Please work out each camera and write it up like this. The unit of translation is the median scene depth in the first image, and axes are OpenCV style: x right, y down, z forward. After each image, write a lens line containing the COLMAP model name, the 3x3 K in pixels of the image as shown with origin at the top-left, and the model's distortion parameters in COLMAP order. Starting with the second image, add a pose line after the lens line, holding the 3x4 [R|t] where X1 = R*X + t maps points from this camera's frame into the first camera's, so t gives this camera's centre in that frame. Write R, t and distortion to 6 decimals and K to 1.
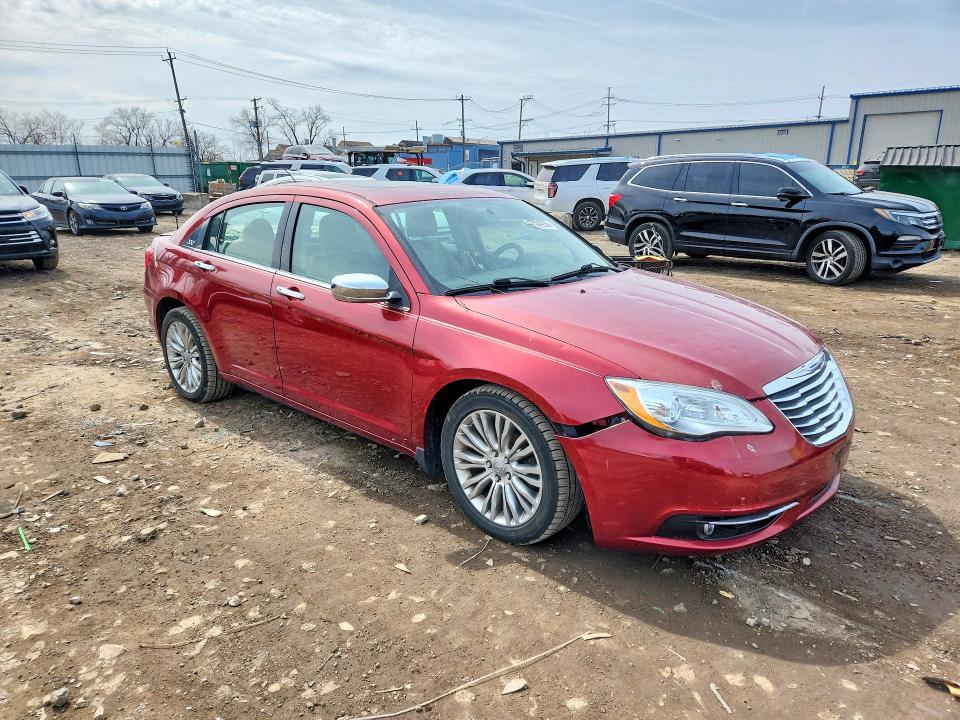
lens RADIAL K [[666.2, 0, 480.0], [0, 666.2, 360.0], [0, 0, 1]] dist [0.084618, -0.076558]
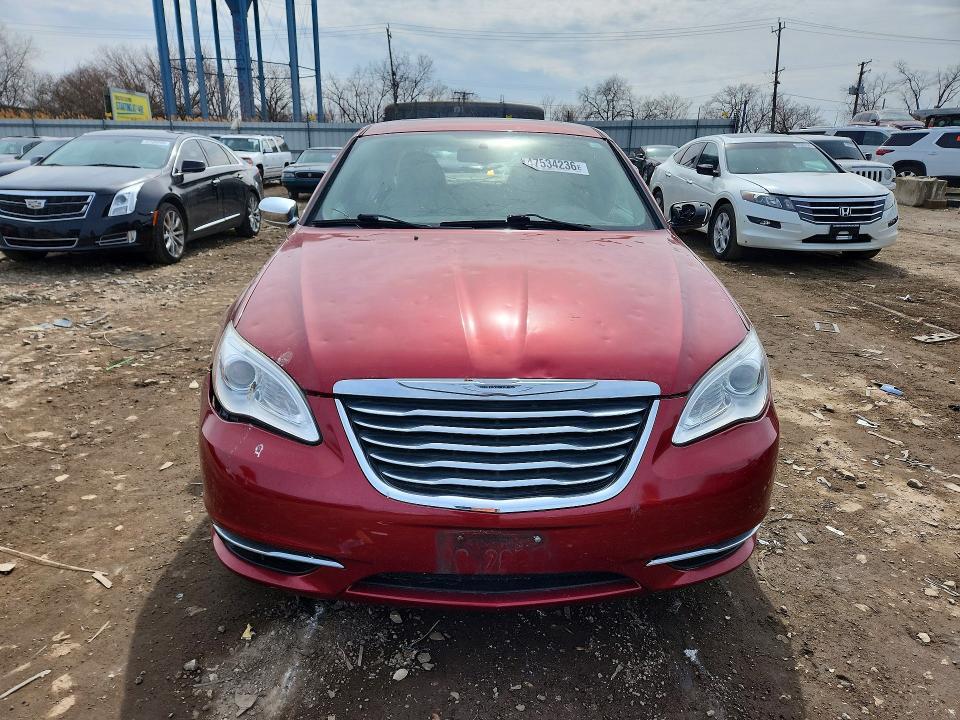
lens RADIAL K [[666.2, 0, 480.0], [0, 666.2, 360.0], [0, 0, 1]] dist [0.084618, -0.076558]
pose [[0.654495, 0.228355, -0.720757, 0.139912], [-0.207837, 0.970912, 0.118881, -0.012574], [0.726939, 0.071993, 0.682918, 0.090456]]
